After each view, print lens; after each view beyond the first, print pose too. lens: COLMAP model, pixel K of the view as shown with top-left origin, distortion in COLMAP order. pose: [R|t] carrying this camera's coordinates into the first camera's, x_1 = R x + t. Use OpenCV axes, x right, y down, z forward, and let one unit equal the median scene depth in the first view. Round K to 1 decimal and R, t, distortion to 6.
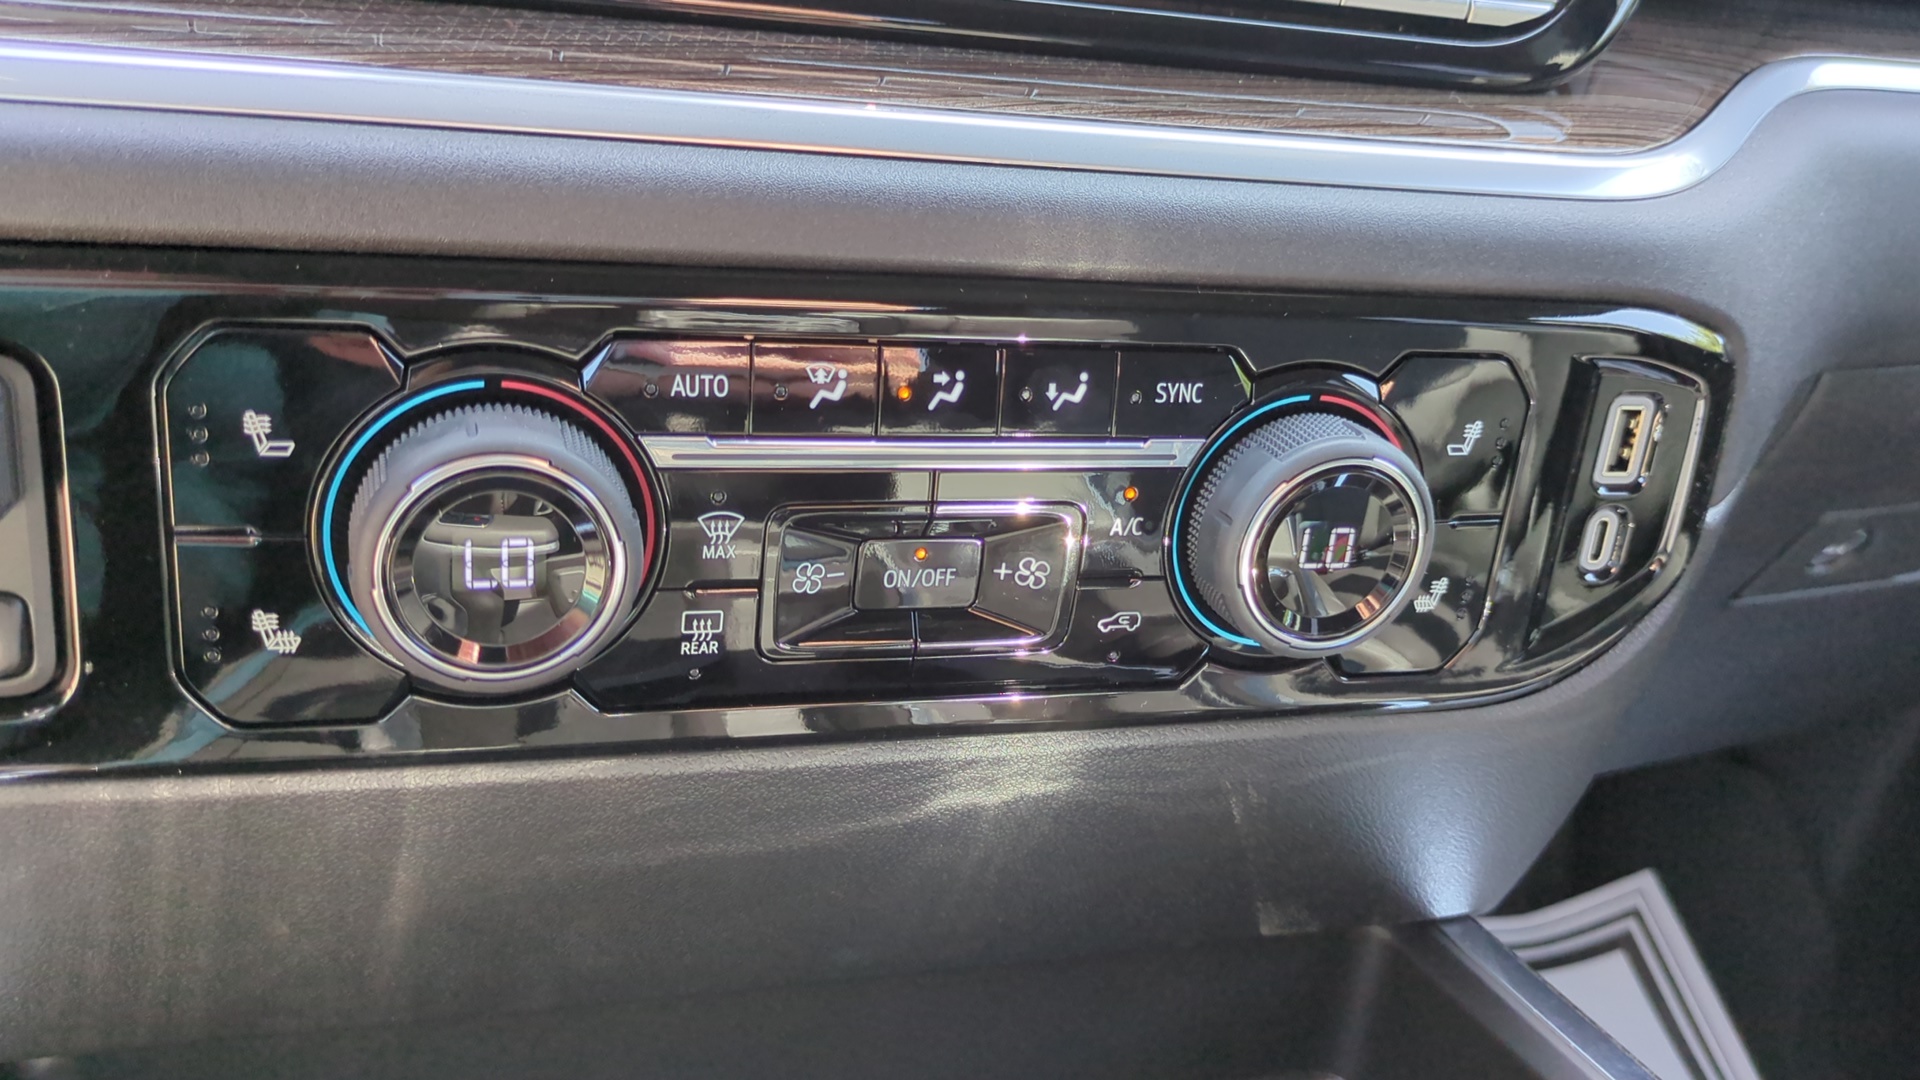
lens RADIAL K [[1731.4, 0, 953.5], [0, 1731.4, 538.7], [0, 0, 1]] dist [0.001243, -0.018602]
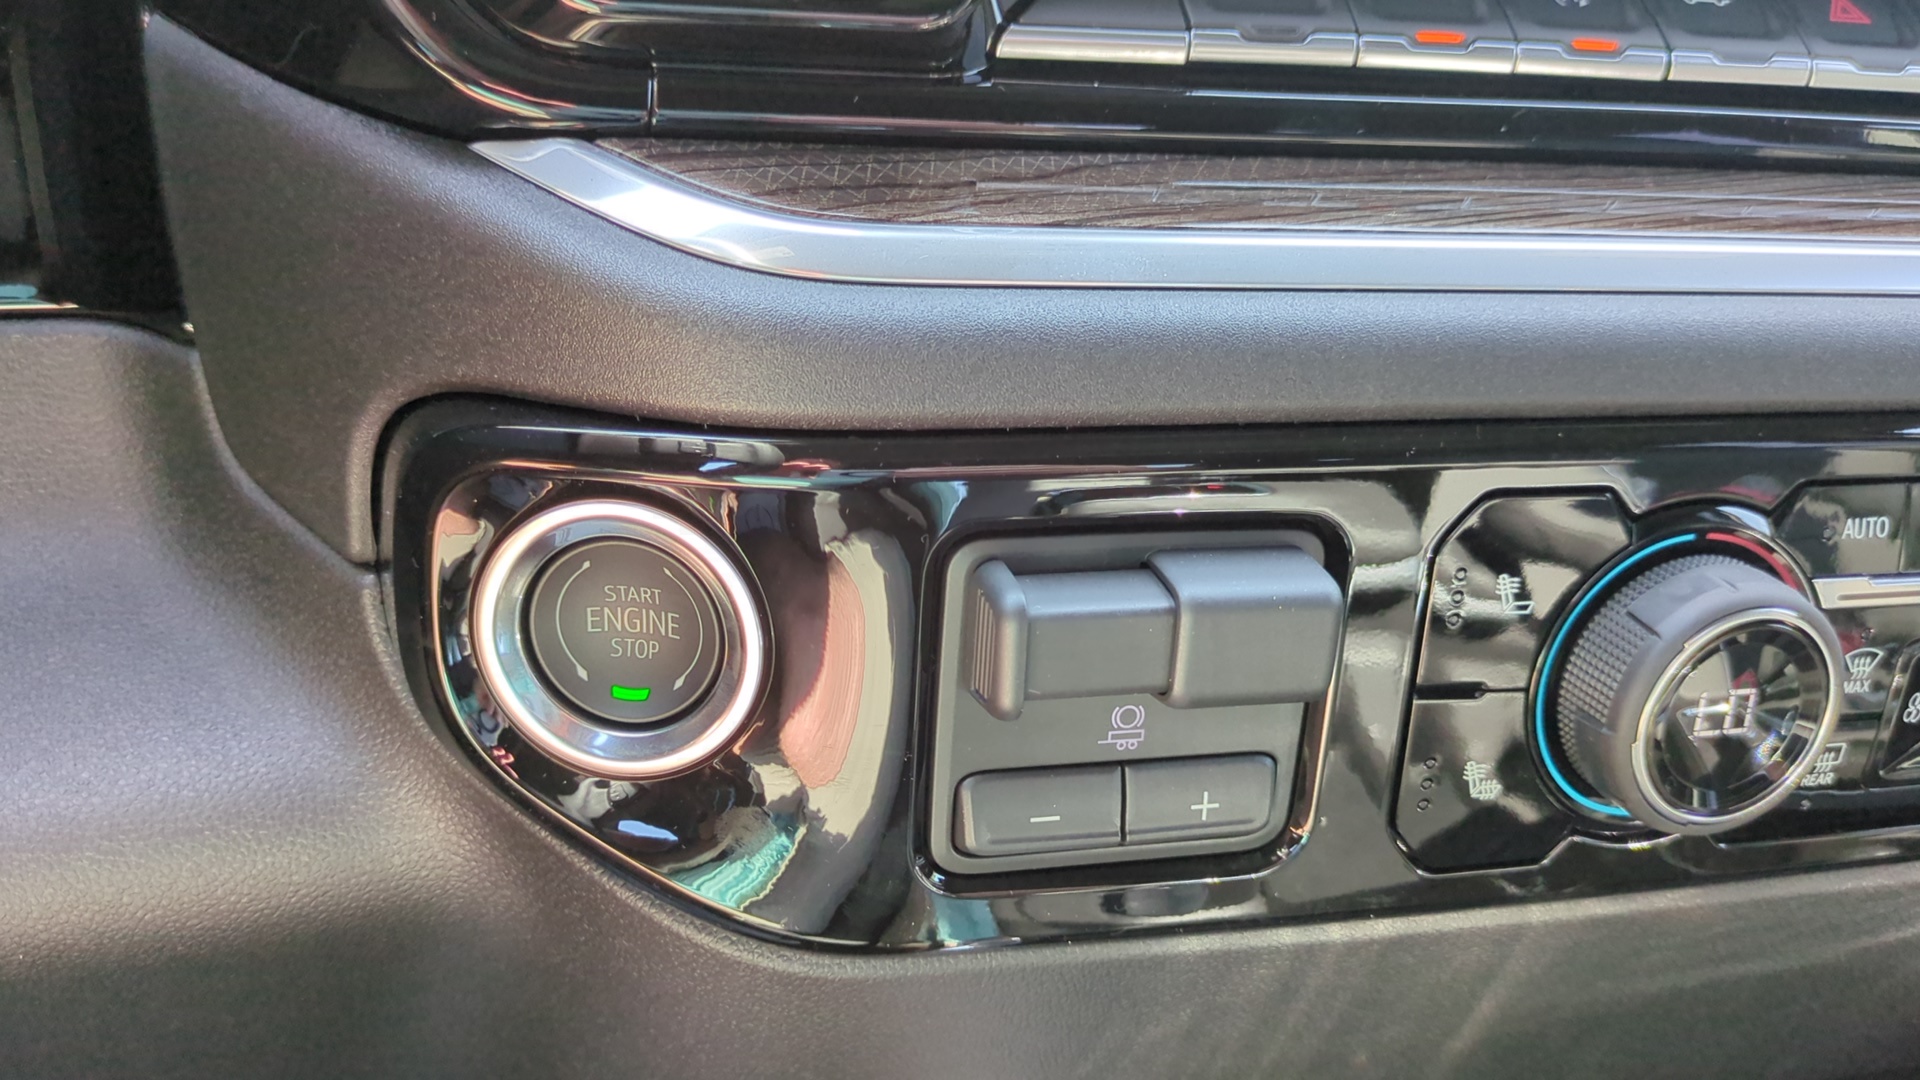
lens RADIAL K [[1615.3, 0, 906.6], [0, 1615.3, 548.9], [0, 0, 1]] dist [-0.000298, -0.003212]
pose [[0.995512, -0.038718, -0.086351, -0.595083], [0.035826, 0.998752, -0.034796, -0.059517], [0.087590, 0.031546, 0.995657, -0.002823]]
